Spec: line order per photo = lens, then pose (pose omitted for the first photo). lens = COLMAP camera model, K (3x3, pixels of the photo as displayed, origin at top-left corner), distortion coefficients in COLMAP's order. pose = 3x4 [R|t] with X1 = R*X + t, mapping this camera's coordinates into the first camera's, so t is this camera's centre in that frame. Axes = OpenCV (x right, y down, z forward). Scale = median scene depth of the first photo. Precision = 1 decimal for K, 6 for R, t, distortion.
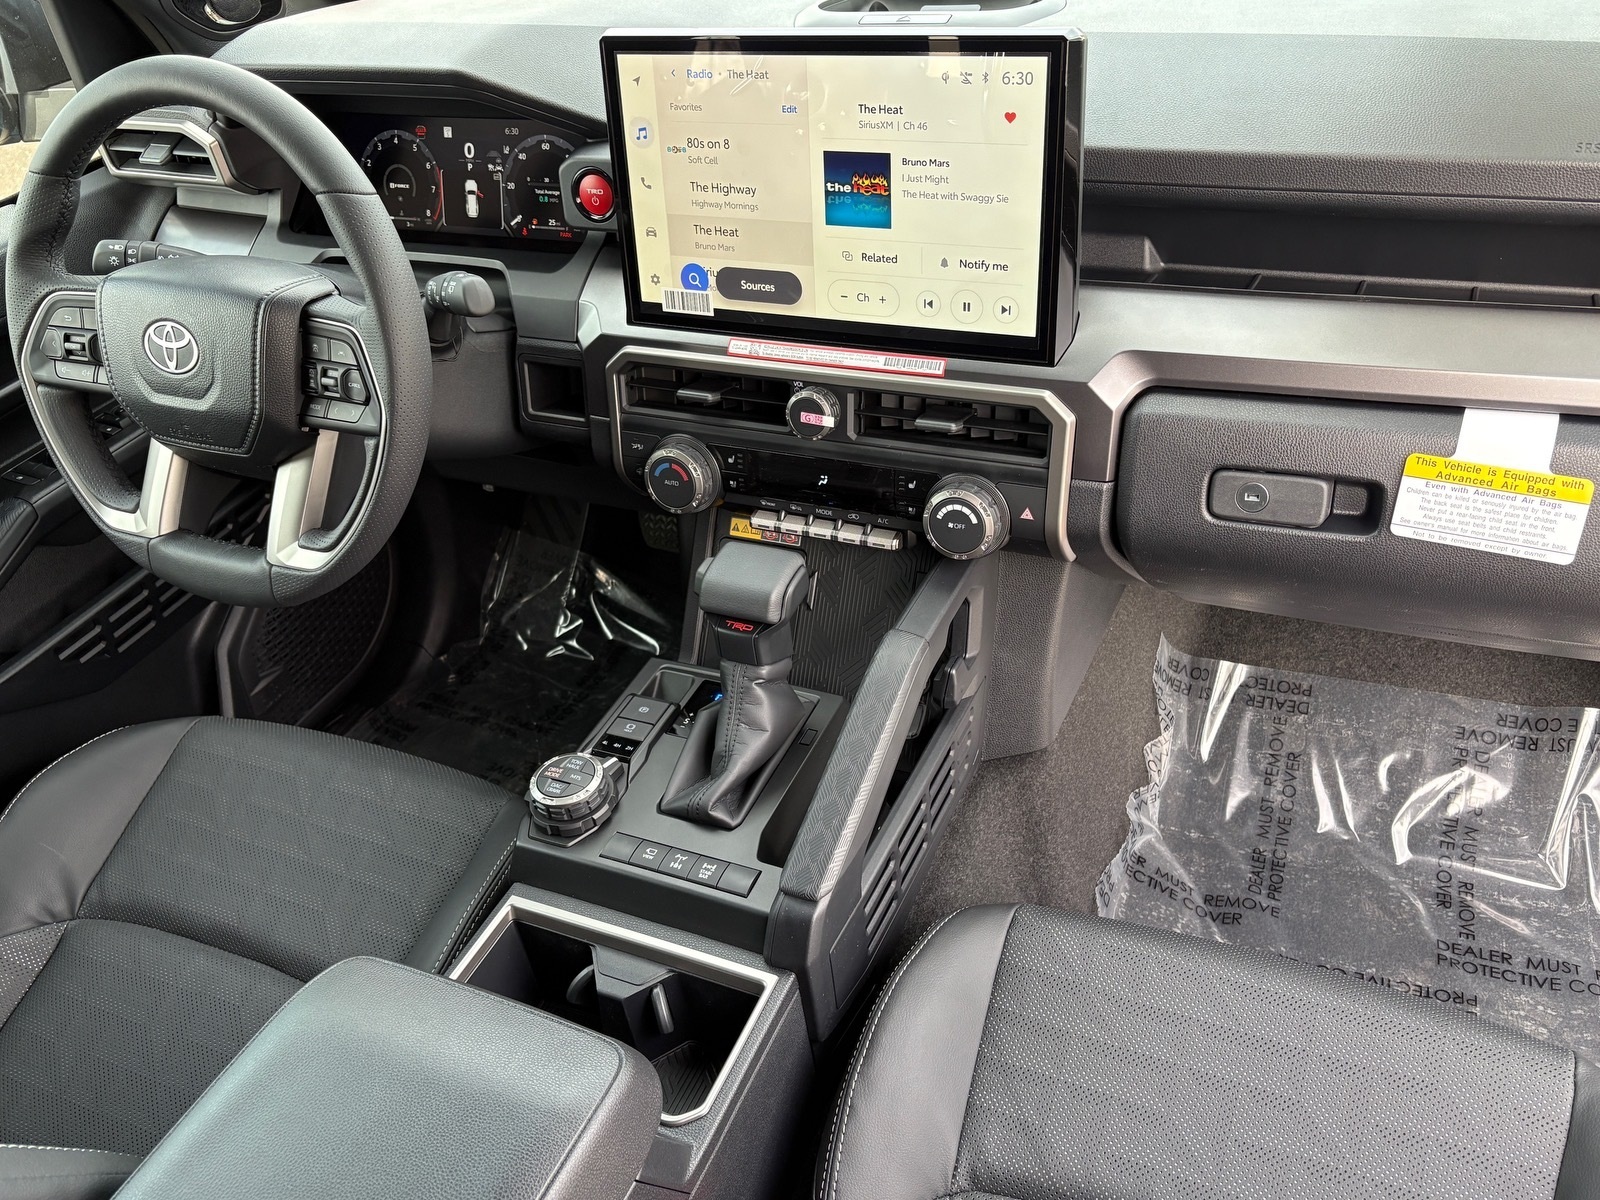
lens RADIAL K [[1318.4, 0, 788.1], [0, 1318.4, 605.0], [0, 0, 1]] dist [0.025331, -0.037611]
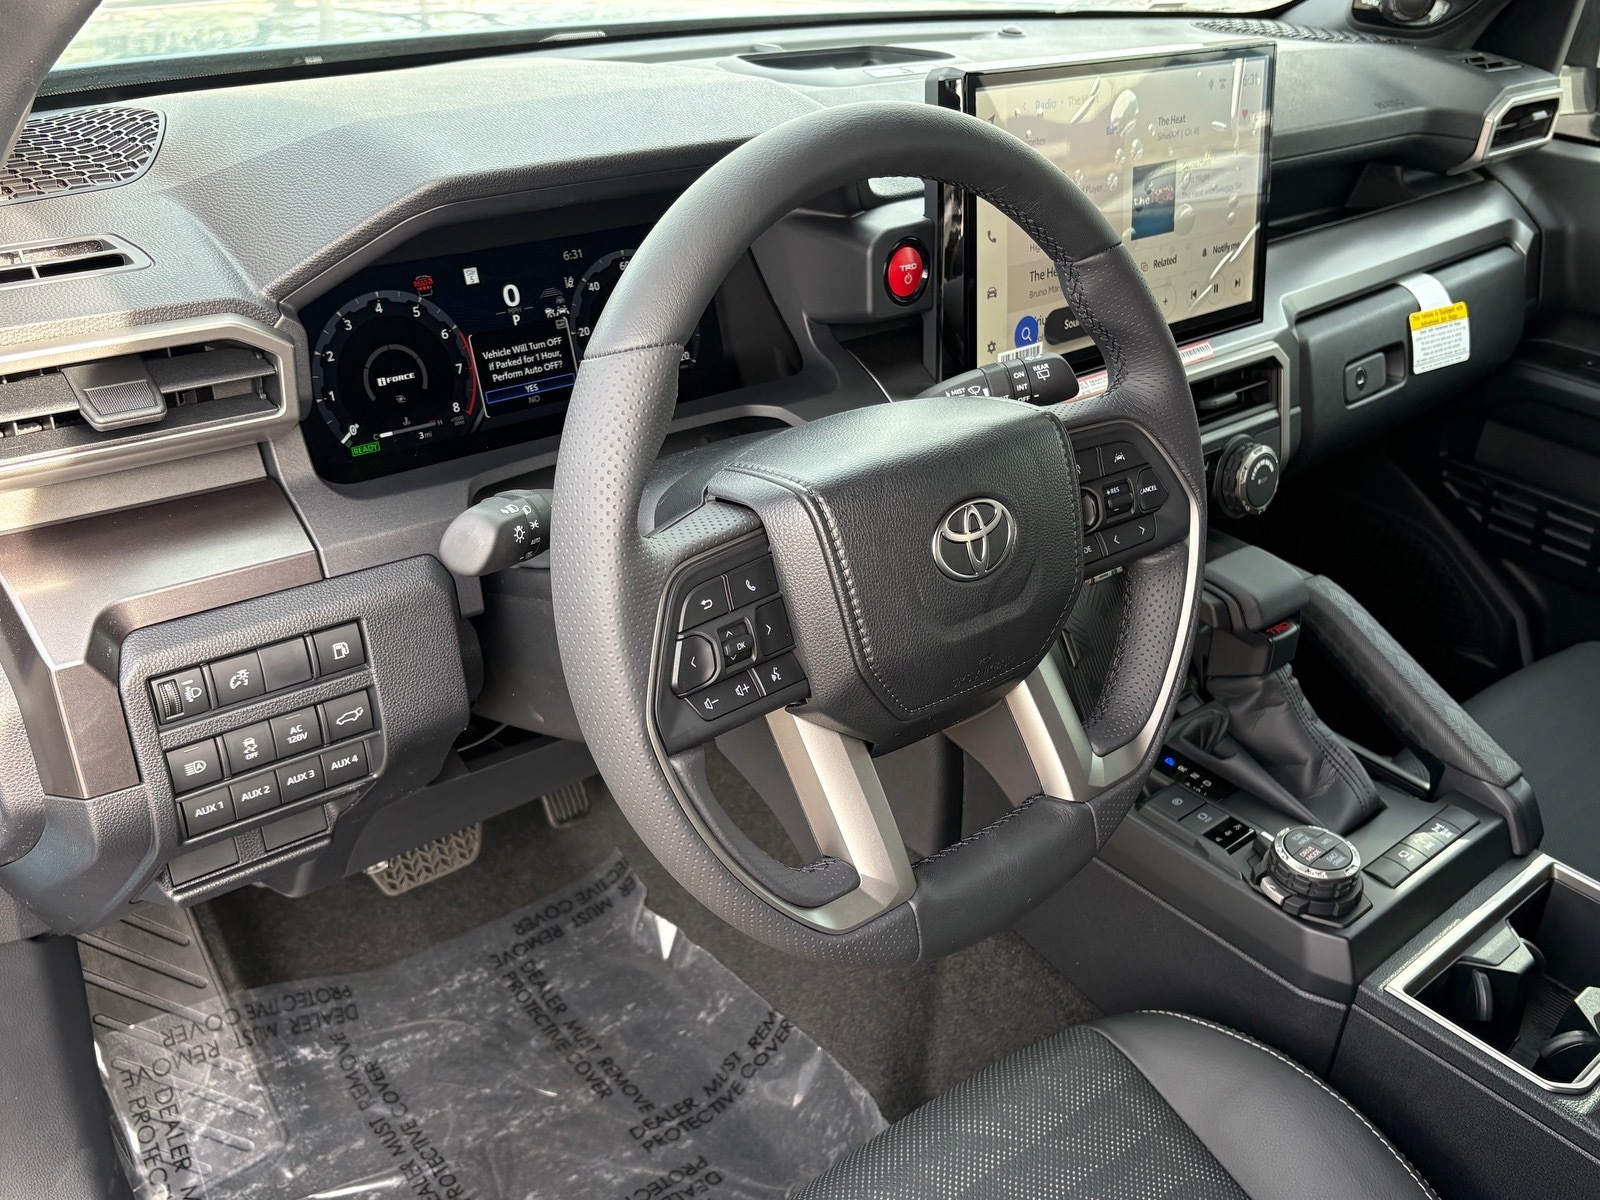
lens RADIAL K [[1553.0, 0, 790.9], [0, 1553.0, 598.9], [0, 0, 1]] dist [0.022098, 0.000000]
pose [[0.382583, -0.309684, 0.870475, -1.144768], [0.466669, 0.877908, 0.107223, -0.287493], [-0.797402, 0.365202, 0.480393, 0.716066]]
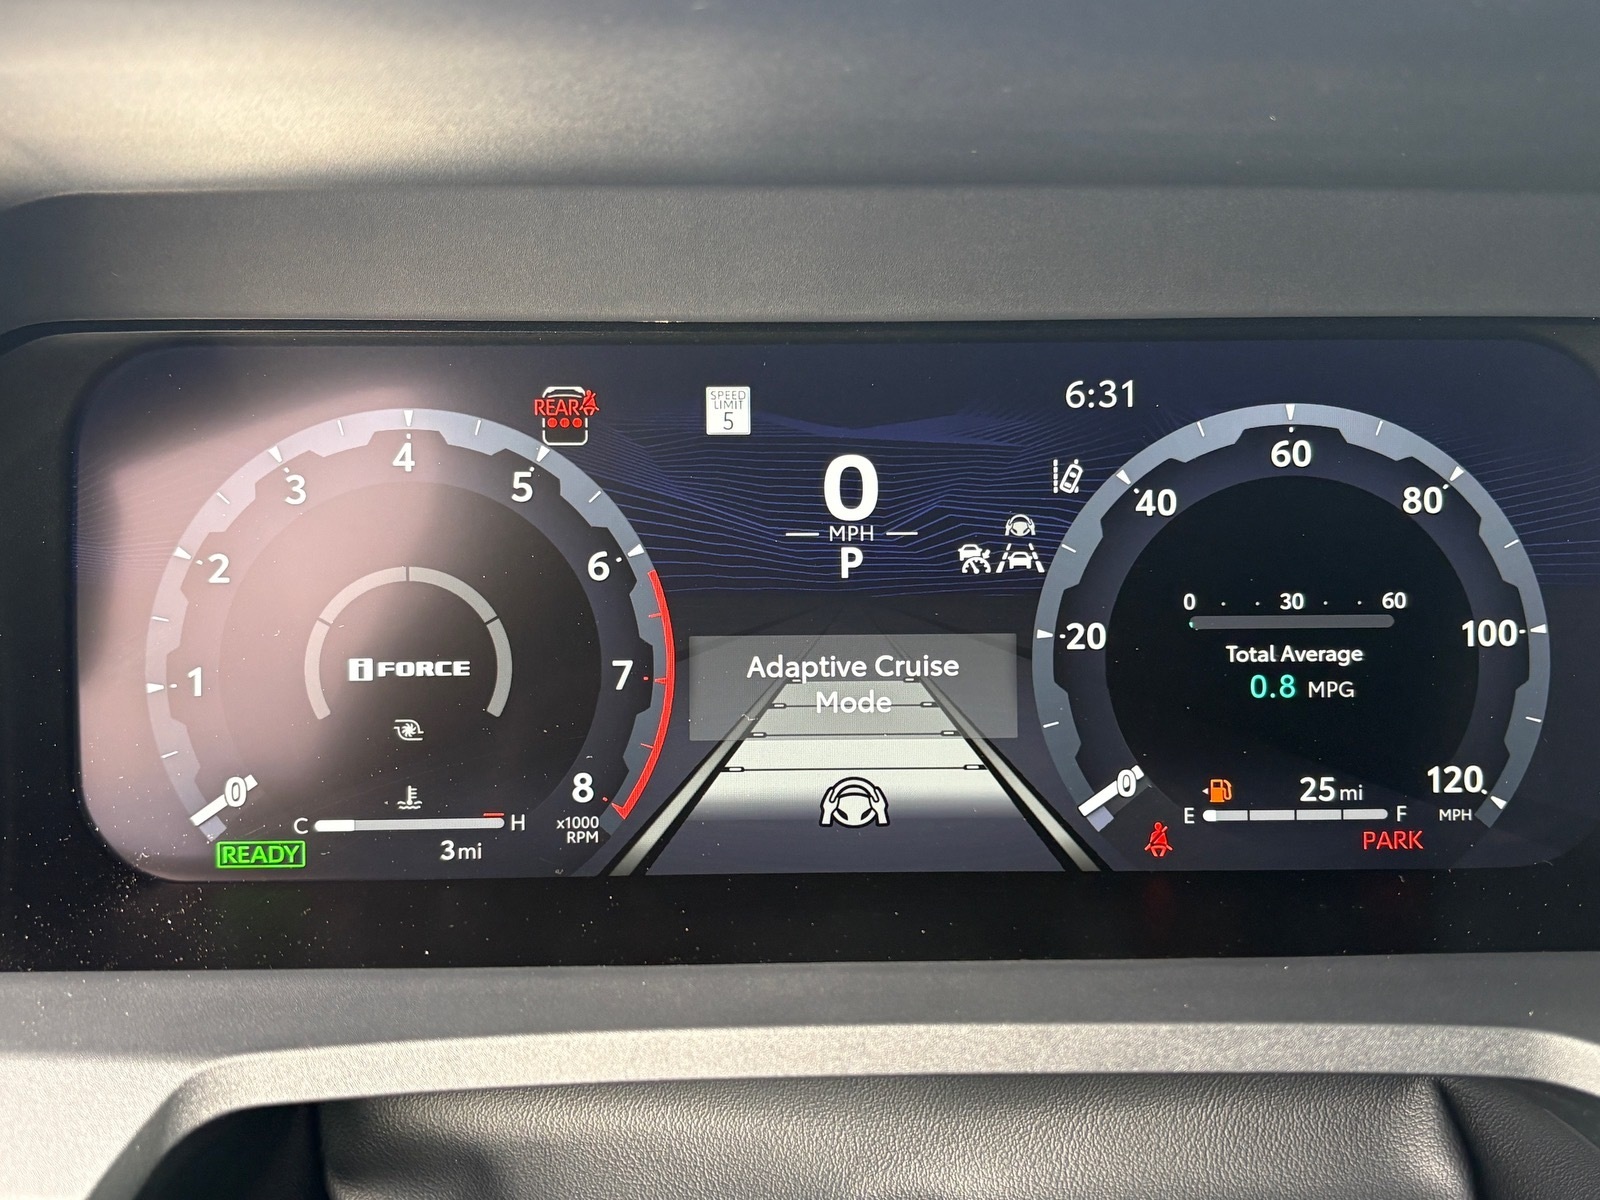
lens RADIAL K [[1776.2, 0, 800.0], [0, 1776.2, 596.9], [0, 0, 1]] dist [0.116211, 0.000000]
pose [[0.893396, -0.017560, 0.448926, -0.472981], [0.181036, 0.928591, -0.323952, -0.297063], [-0.411180, 0.370689, 0.832779, 0.969416]]
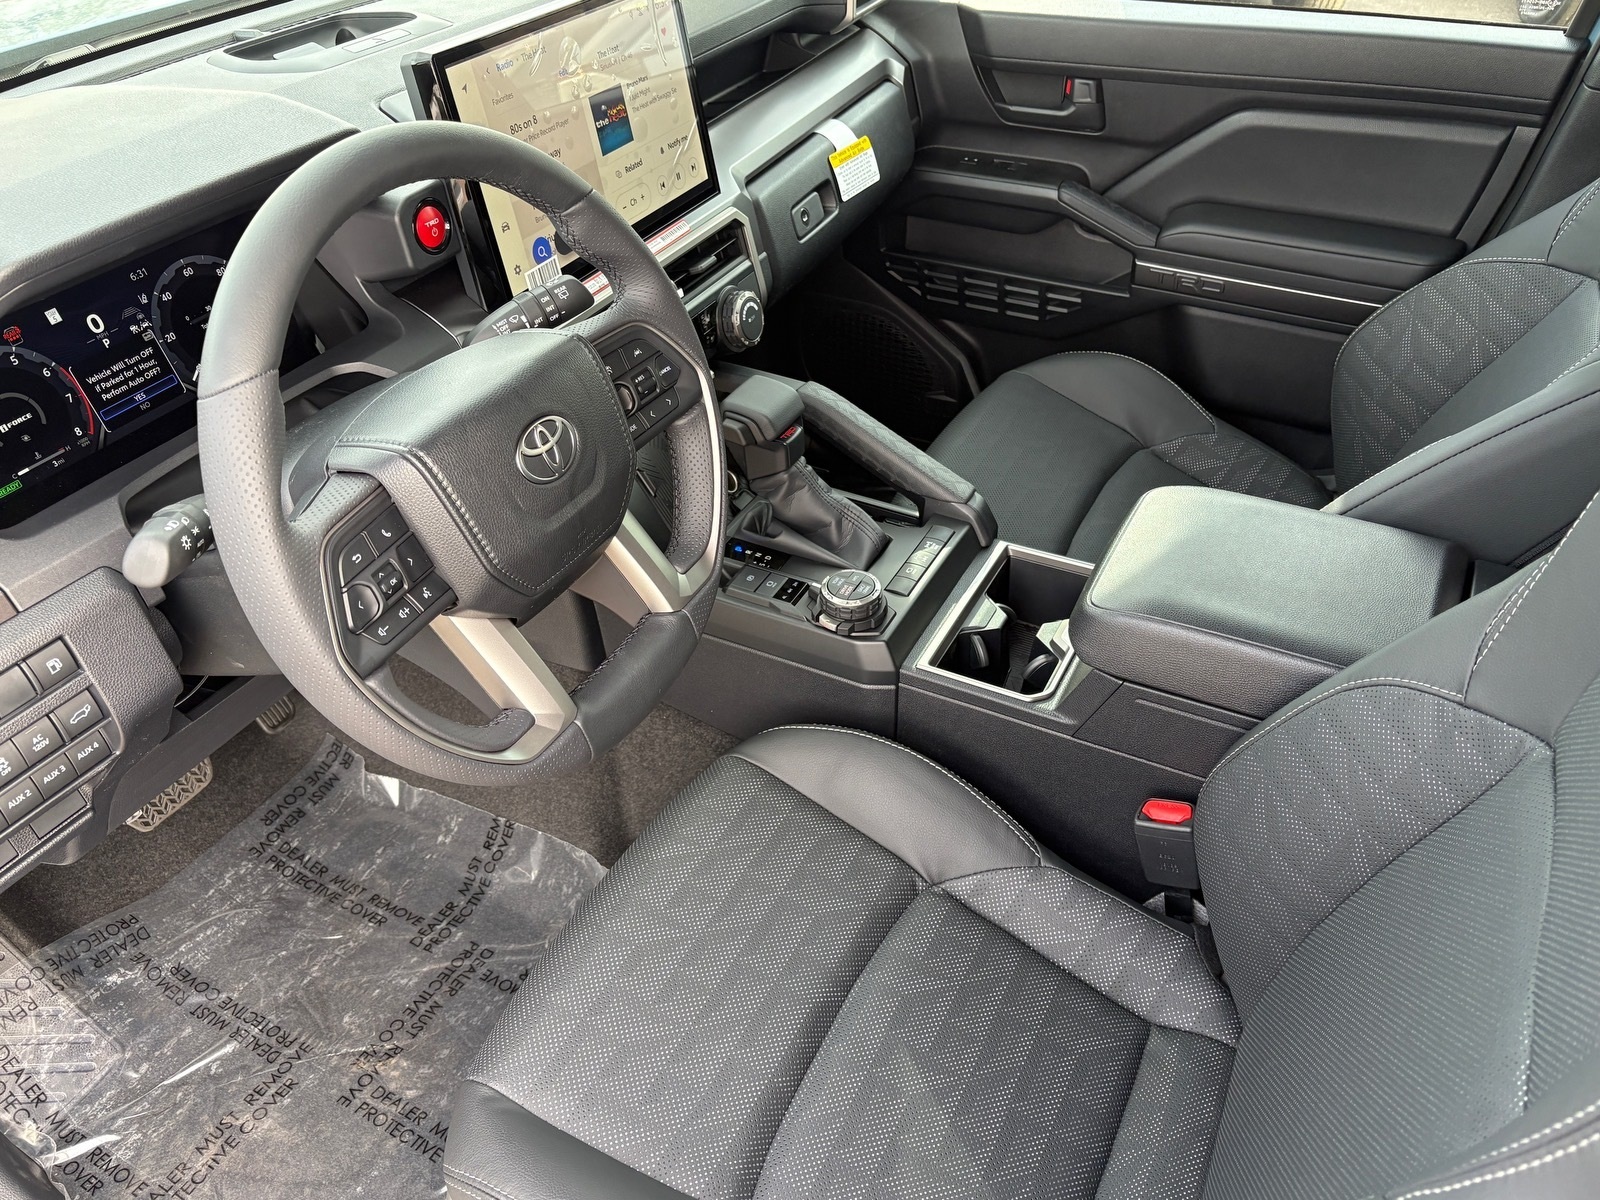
lens RADIAL K [[1318.4, 0, 810.2], [0, 1318.4, 605.7], [0, 0, 1]] dist [0.025331, -0.037611]
pose [[0.025144, -0.496903, 0.867442, -1.222001], [0.612403, 0.693495, 0.379509, -0.337214], [-0.790146, 0.521682, 0.321742, 0.645420]]
